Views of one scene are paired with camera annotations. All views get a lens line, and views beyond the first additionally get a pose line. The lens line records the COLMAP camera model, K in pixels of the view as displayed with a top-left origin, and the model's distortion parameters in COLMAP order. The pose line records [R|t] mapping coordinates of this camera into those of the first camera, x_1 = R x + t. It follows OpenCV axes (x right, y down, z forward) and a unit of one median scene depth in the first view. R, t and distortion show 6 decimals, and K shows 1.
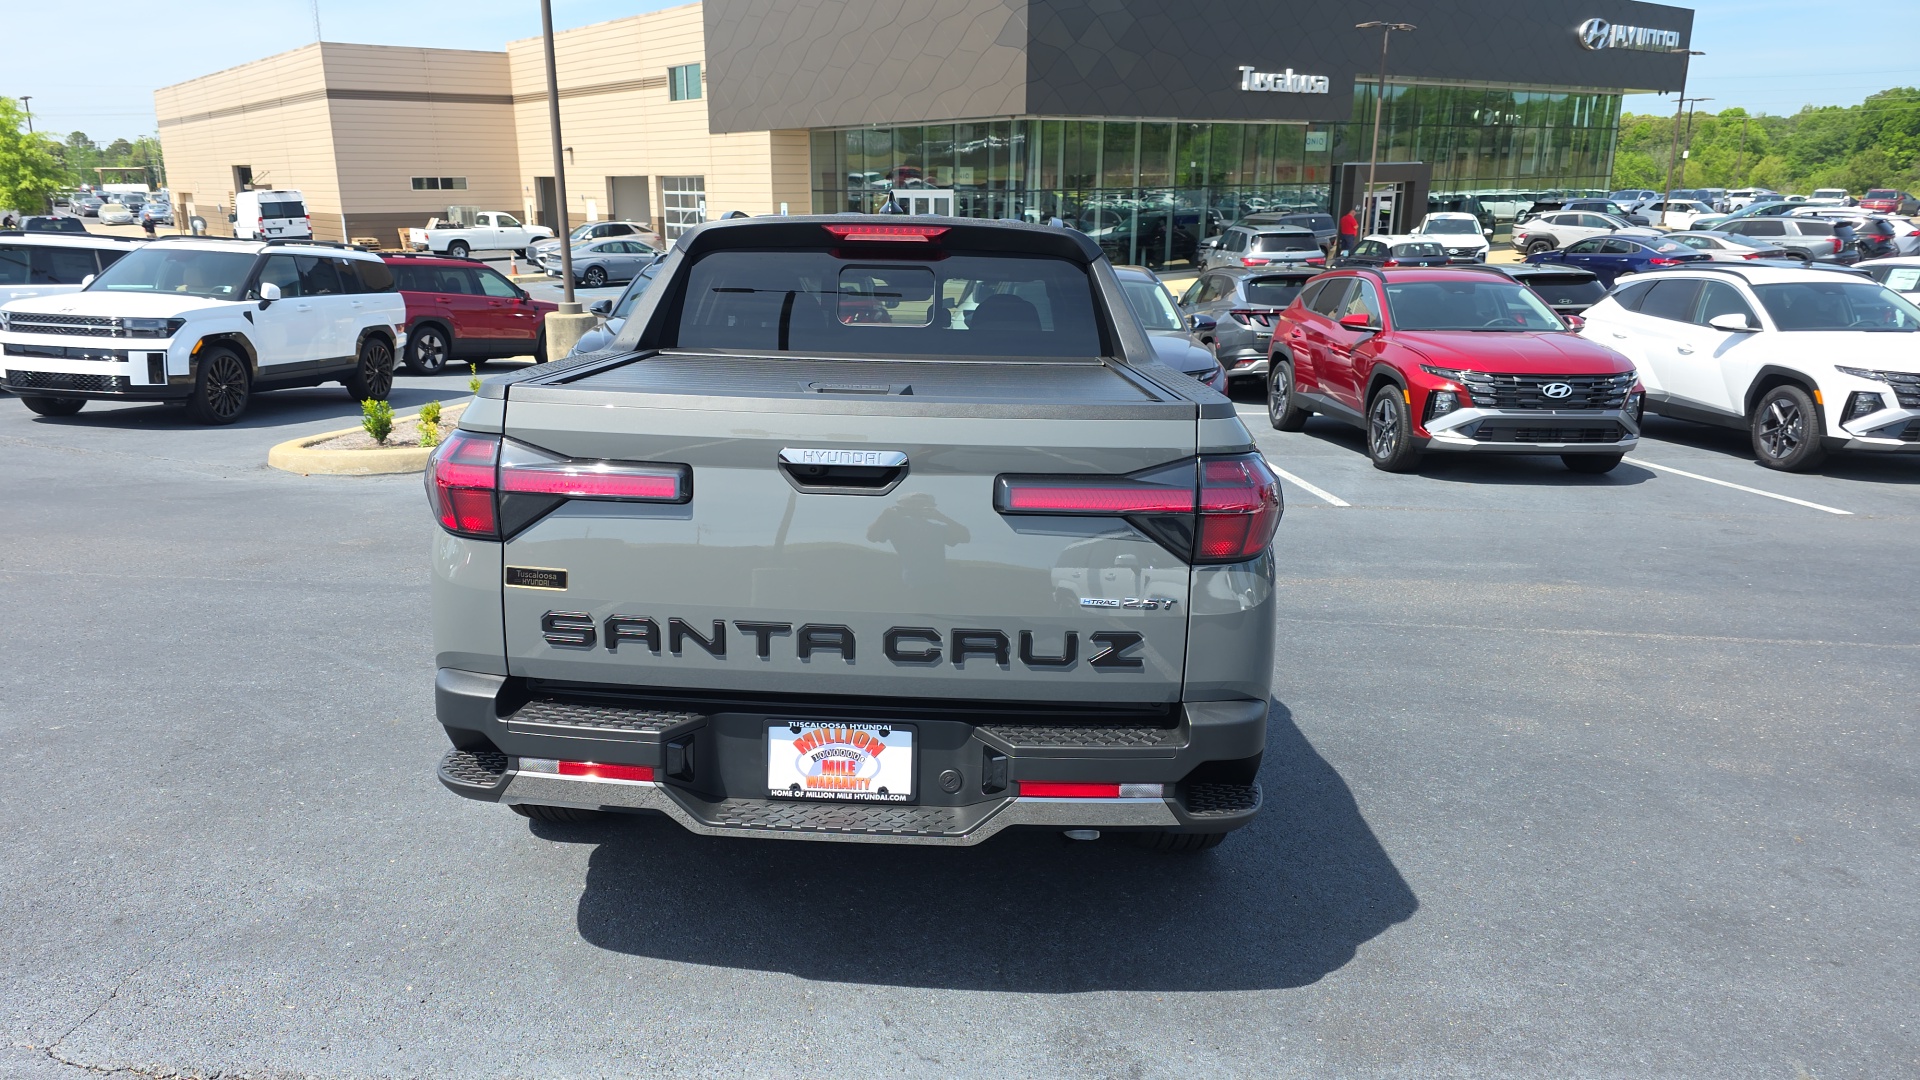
lens RADIAL K [[1295.0, 0, 928.3], [0, 1295.0, 543.0], [0, 0, 1]] dist [0.064213, -0.066502]
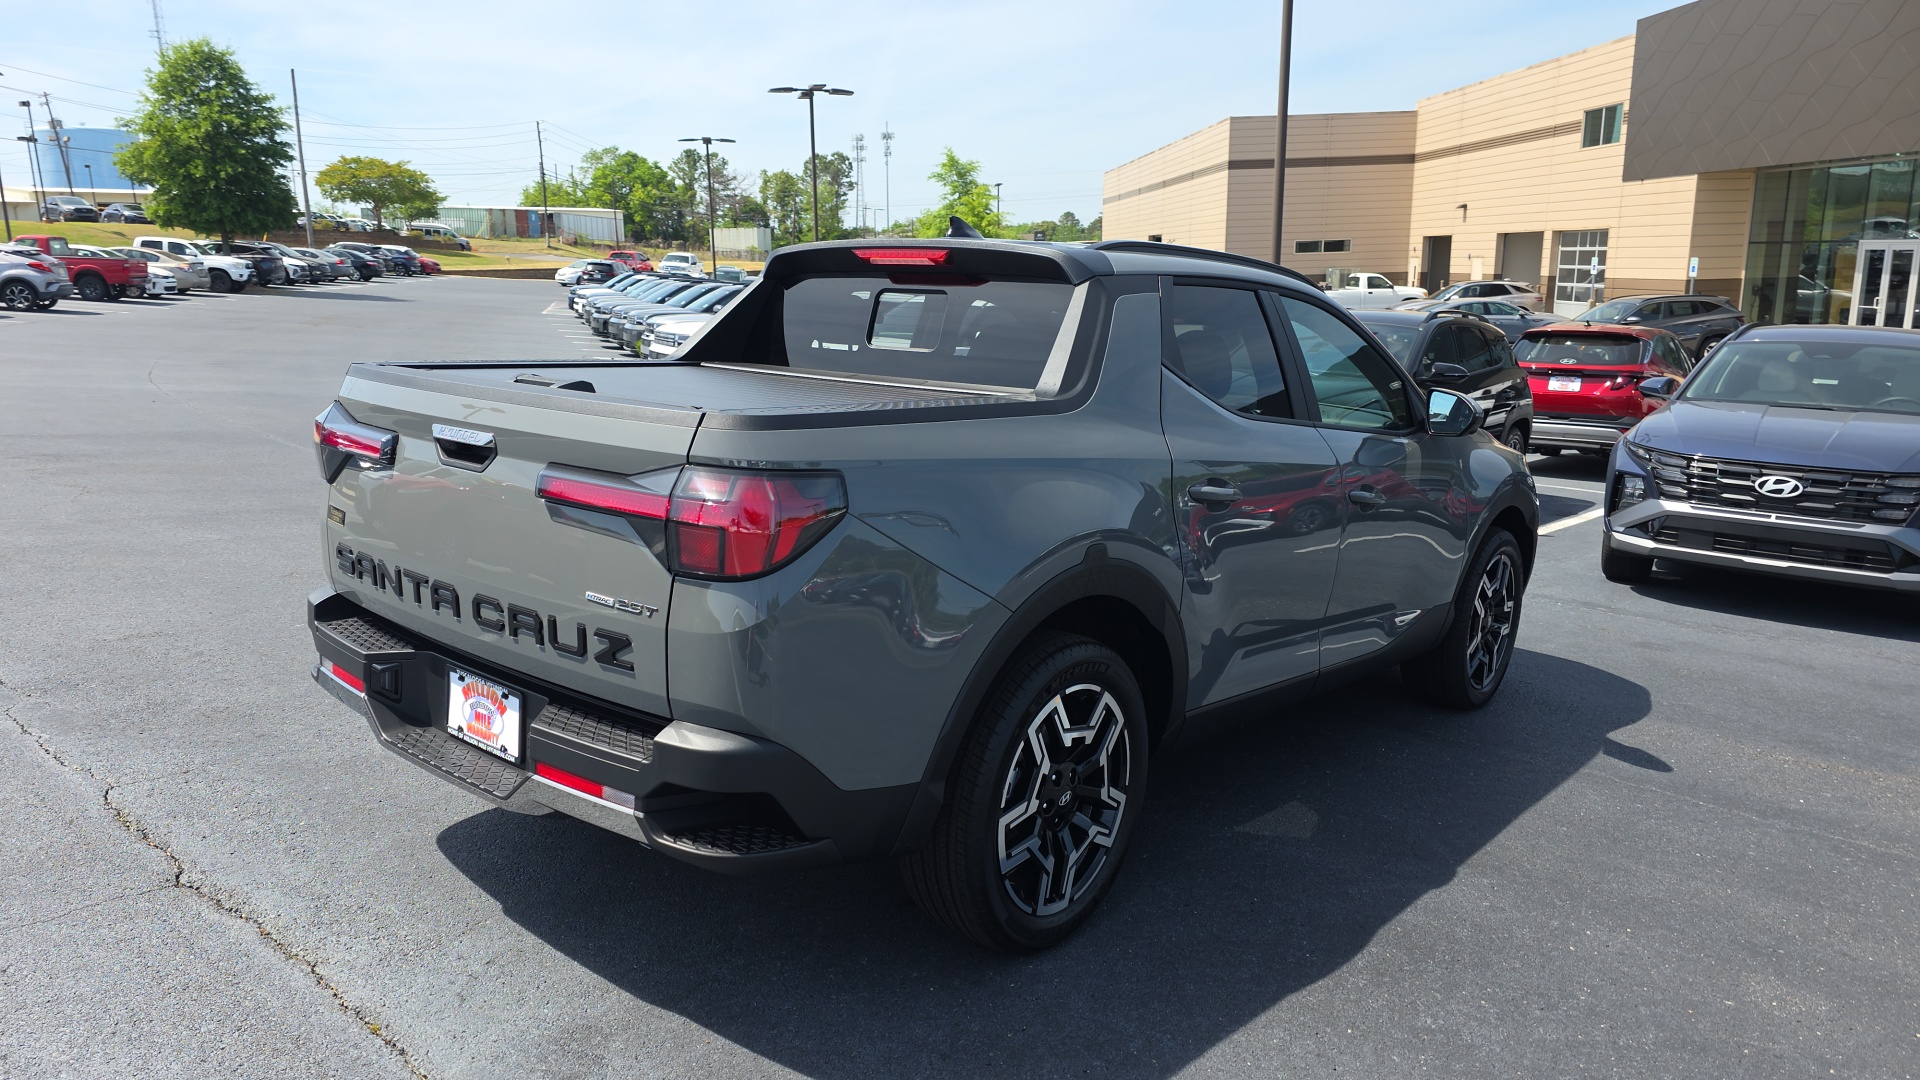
lens RADIAL K [[1323.5, 0, 874.1], [0, 1323.5, 553.0], [0, 0, 1]] dist [0.052517, -0.072849]
pose [[0.763791, 0.127094, -0.632828, 0.919082], [-0.154425, 0.987931, 0.012028, -0.034204], [0.626719, 0.088537, 0.774199, 0.326035]]
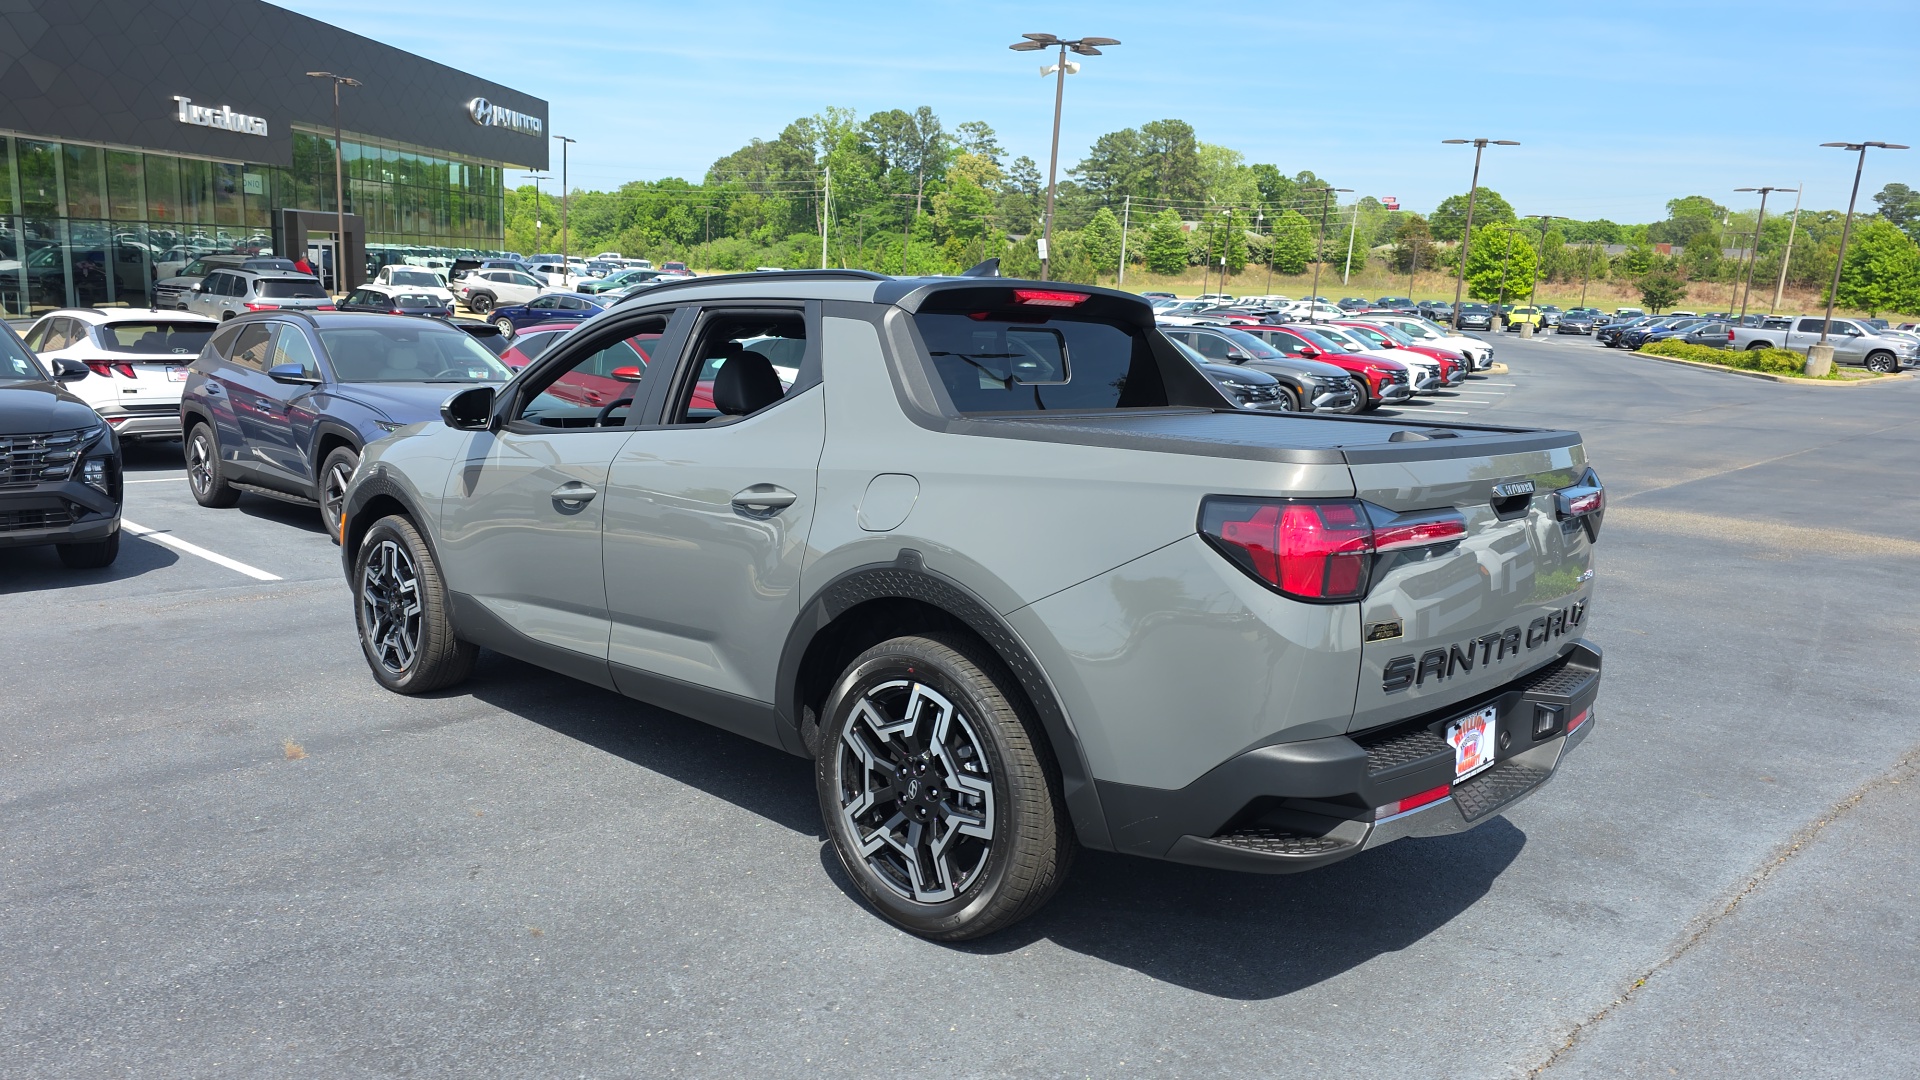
lens RADIAL K [[1234.6, 0, 956.4], [0, 1234.6, 536.8], [0, 0, 1]] dist [0.046431, -0.045785]
pose [[0.683612, -0.112646, 0.721100, -1.240575], [0.136400, 0.990328, 0.025395, -0.120377], [-0.716986, 0.080997, 0.692366, 0.546098]]
